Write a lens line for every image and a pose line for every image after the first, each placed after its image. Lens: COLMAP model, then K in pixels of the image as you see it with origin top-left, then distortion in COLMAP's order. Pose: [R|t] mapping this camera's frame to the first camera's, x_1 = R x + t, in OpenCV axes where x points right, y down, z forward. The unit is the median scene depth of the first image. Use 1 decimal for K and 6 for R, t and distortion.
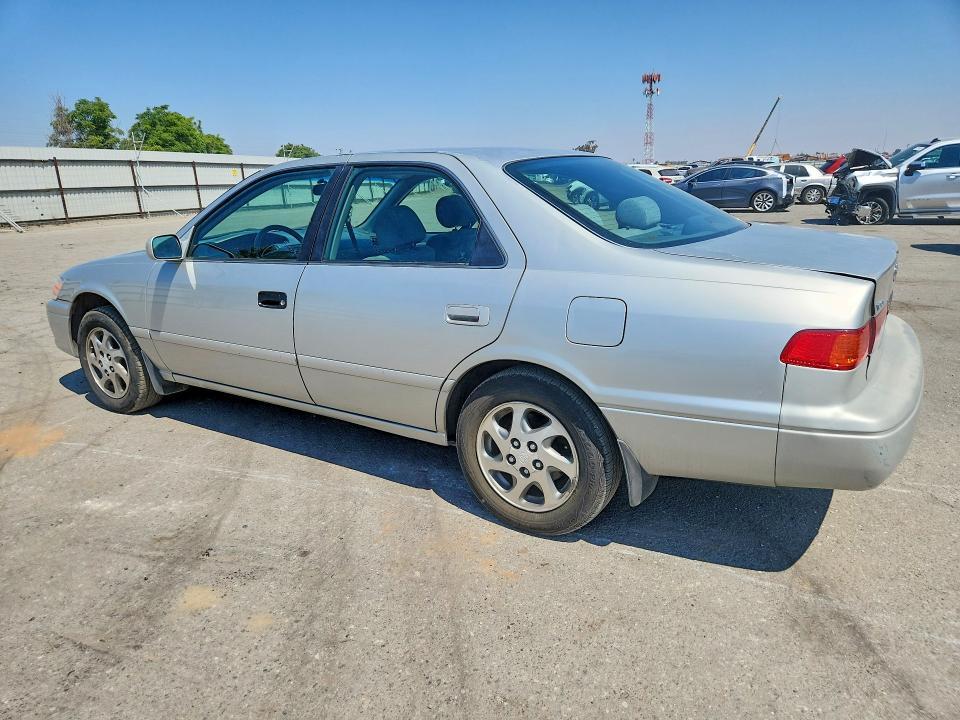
lens RADIAL K [[661.0, 0, 480.0], [0, 661.0, 360.0], [0, 0, 1]] dist [0.043993, -0.038421]
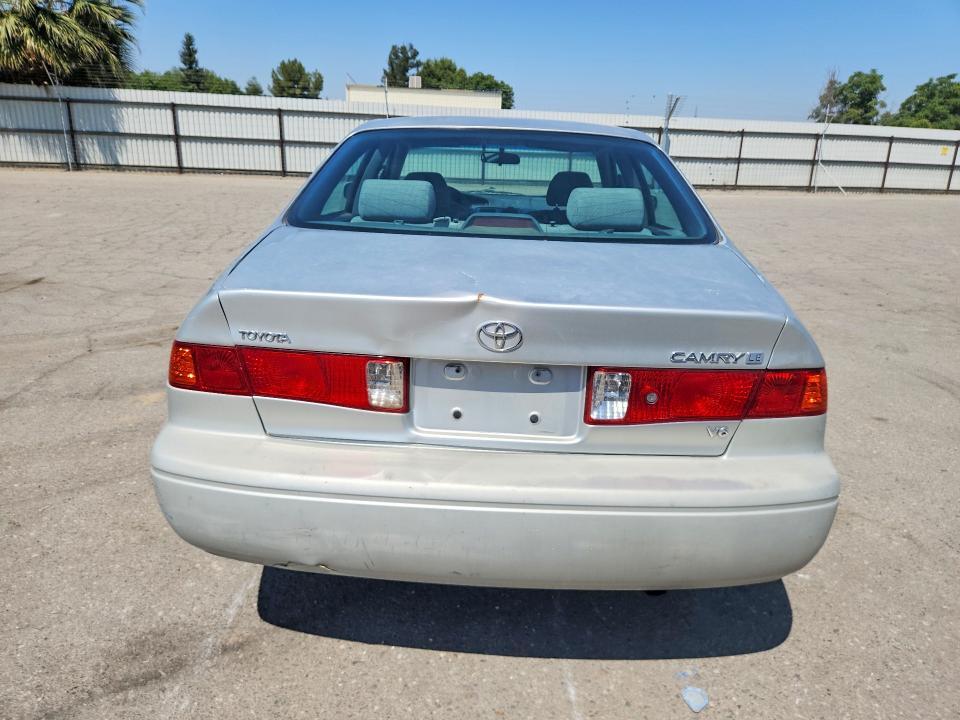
lens RADIAL K [[661.0, 0, 480.0], [0, 661.0, 360.0], [0, 0, 1]] dist [0.043993, -0.038421]
pose [[0.500361, 0.306882, -0.809606, 0.131352], [-0.278197, 0.942478, 0.185313, -0.025764], [0.819906, 0.132507, 0.556953, 0.079026]]
